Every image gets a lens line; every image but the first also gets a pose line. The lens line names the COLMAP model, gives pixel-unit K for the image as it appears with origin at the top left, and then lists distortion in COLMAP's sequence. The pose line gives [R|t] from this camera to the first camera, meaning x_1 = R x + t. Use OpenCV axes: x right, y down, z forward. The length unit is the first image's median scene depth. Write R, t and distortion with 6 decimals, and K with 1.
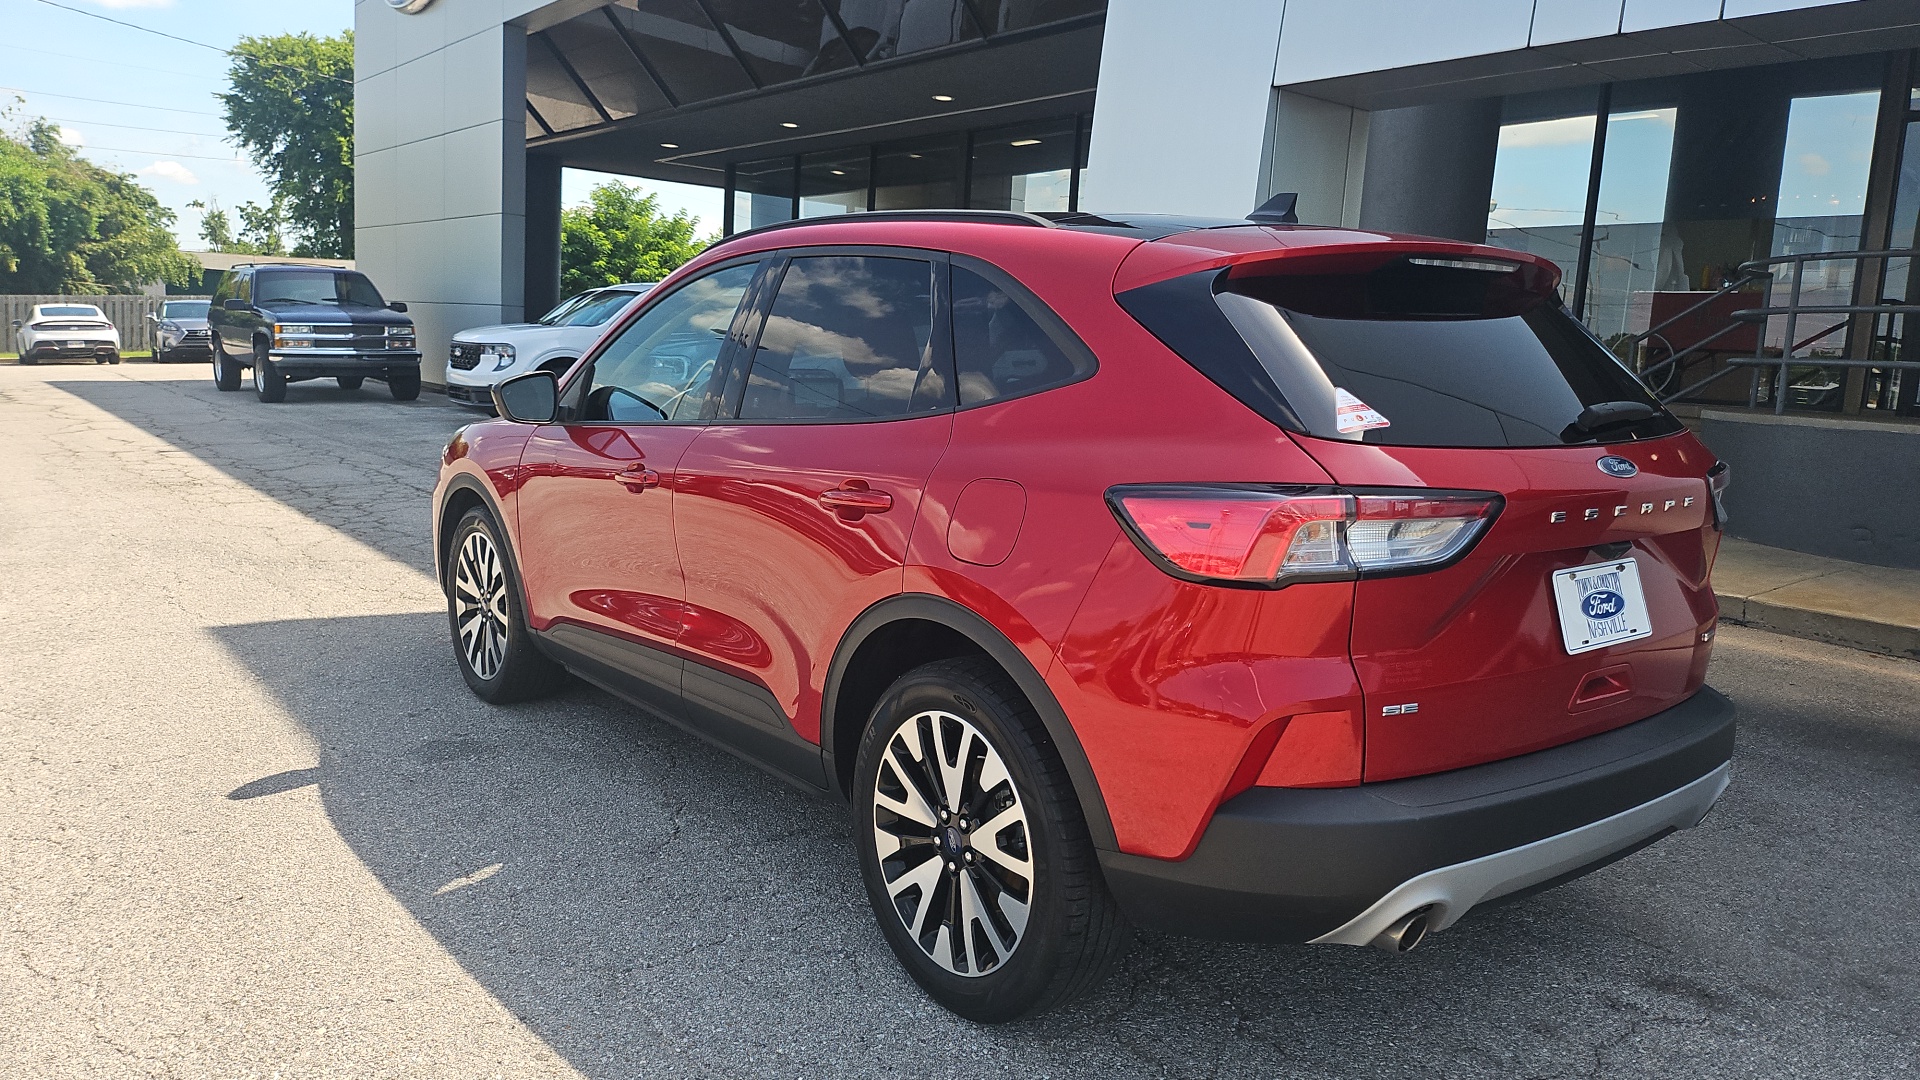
lens RADIAL K [[1352.0, 0, 964.7], [0, 1352.0, 538.7], [0, 0, 1]] dist [0.076884, -0.095491]
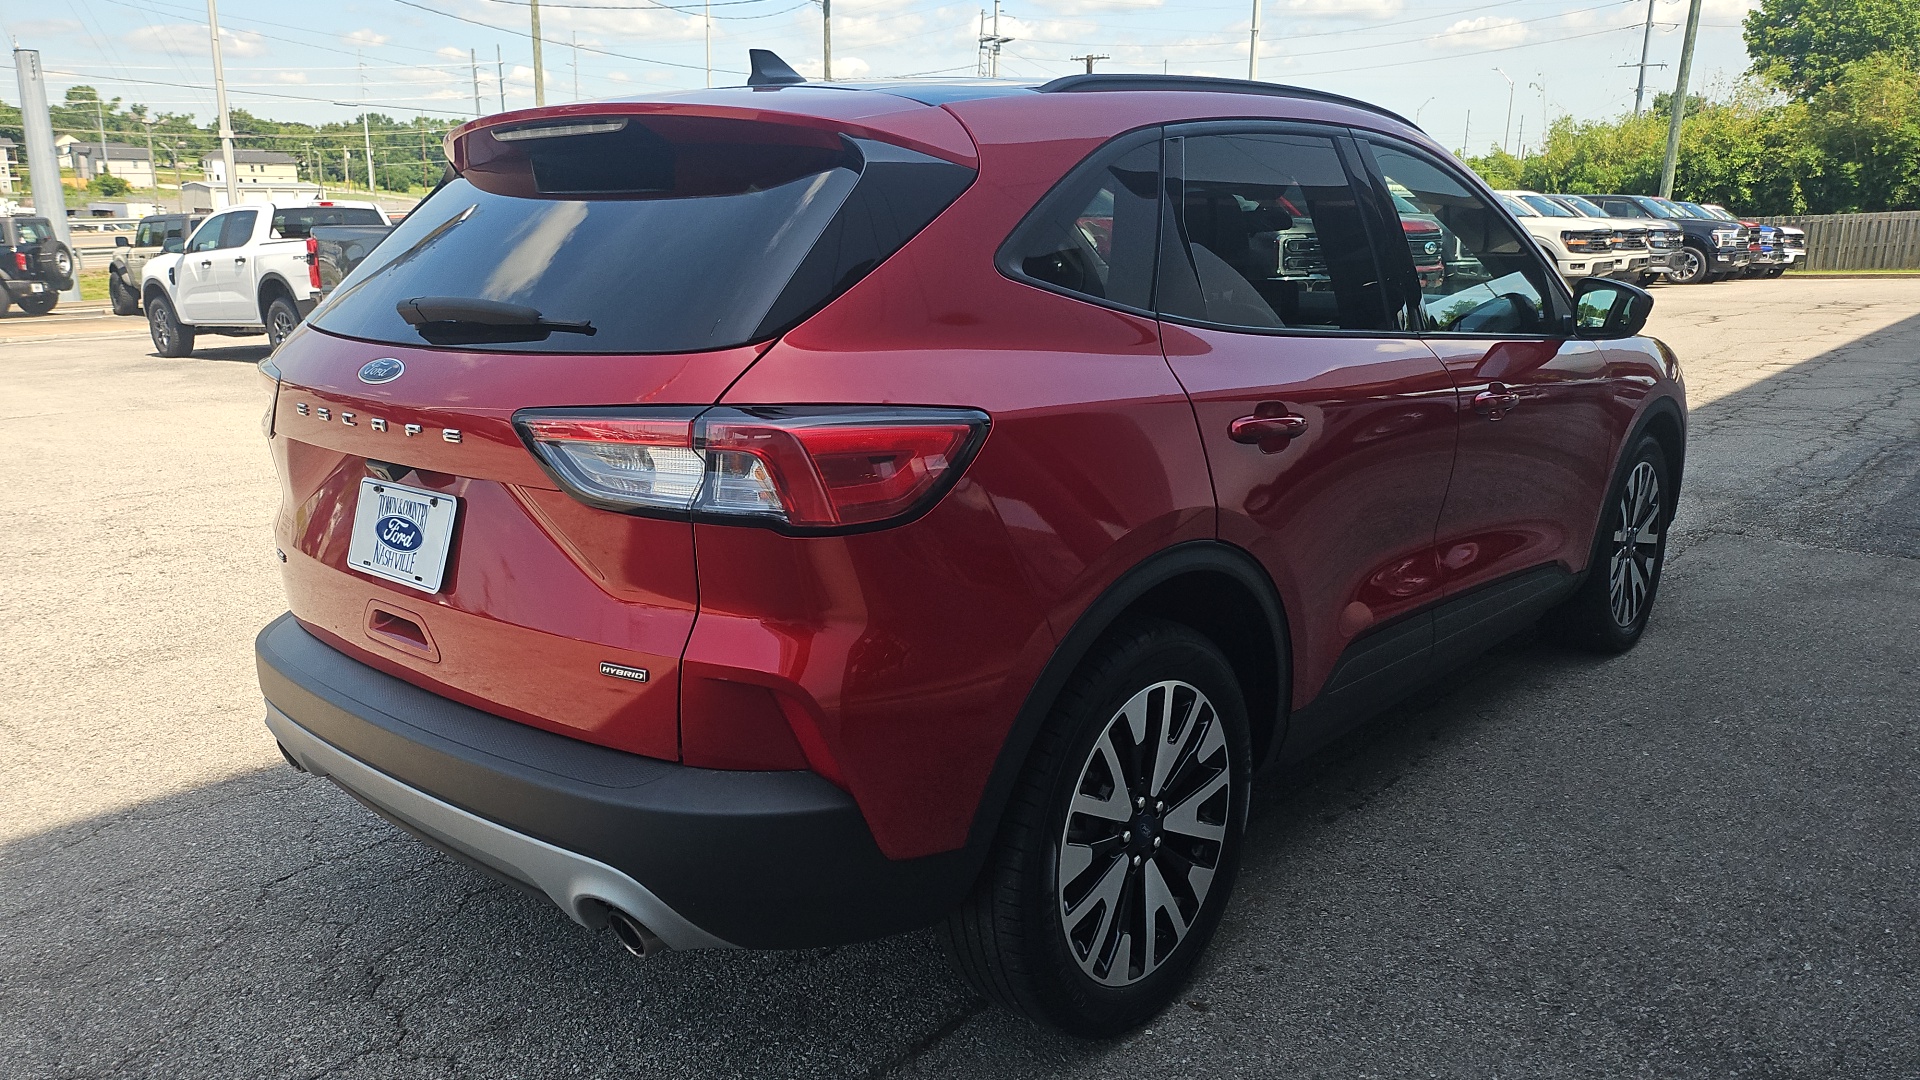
lens RADIAL K [[1352.0, 0, 964.7], [0, 1352.0, 538.7], [0, 0, 1]] dist [0.076884, -0.095491]
pose [[0.179963, 0.188544, -0.965435, 0.164115], [-0.131263, 0.977284, 0.166390, -0.016648], [0.974876, 0.096782, 0.200624, 0.141992]]
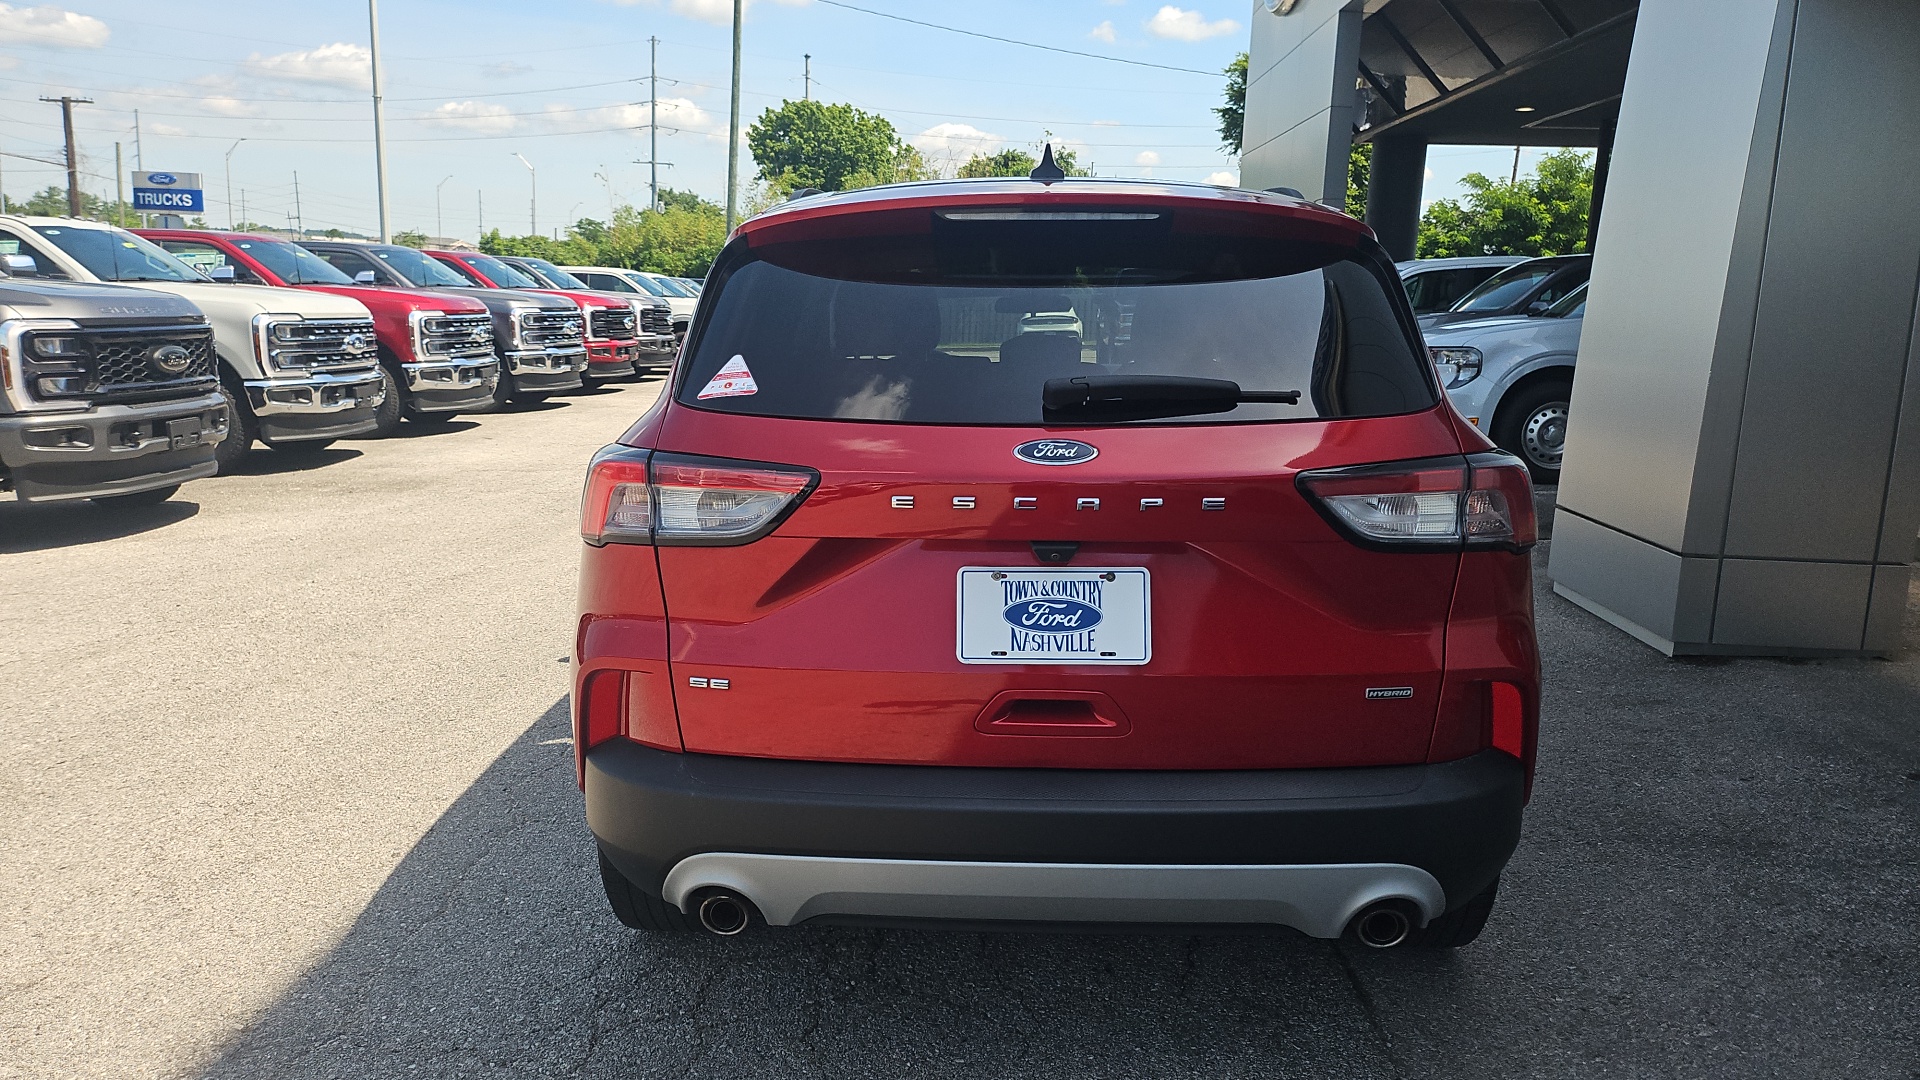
lens RADIAL K [[1352.0, 0, 964.7], [0, 1352.0, 538.7], [0, 0, 1]] dist [0.076884, -0.095491]
pose [[0.761339, 0.085358, -0.642711, 0.115729], [-0.077588, 0.996167, 0.040392, -0.003441], [0.643695, 0.019115, 0.765043, 0.039426]]
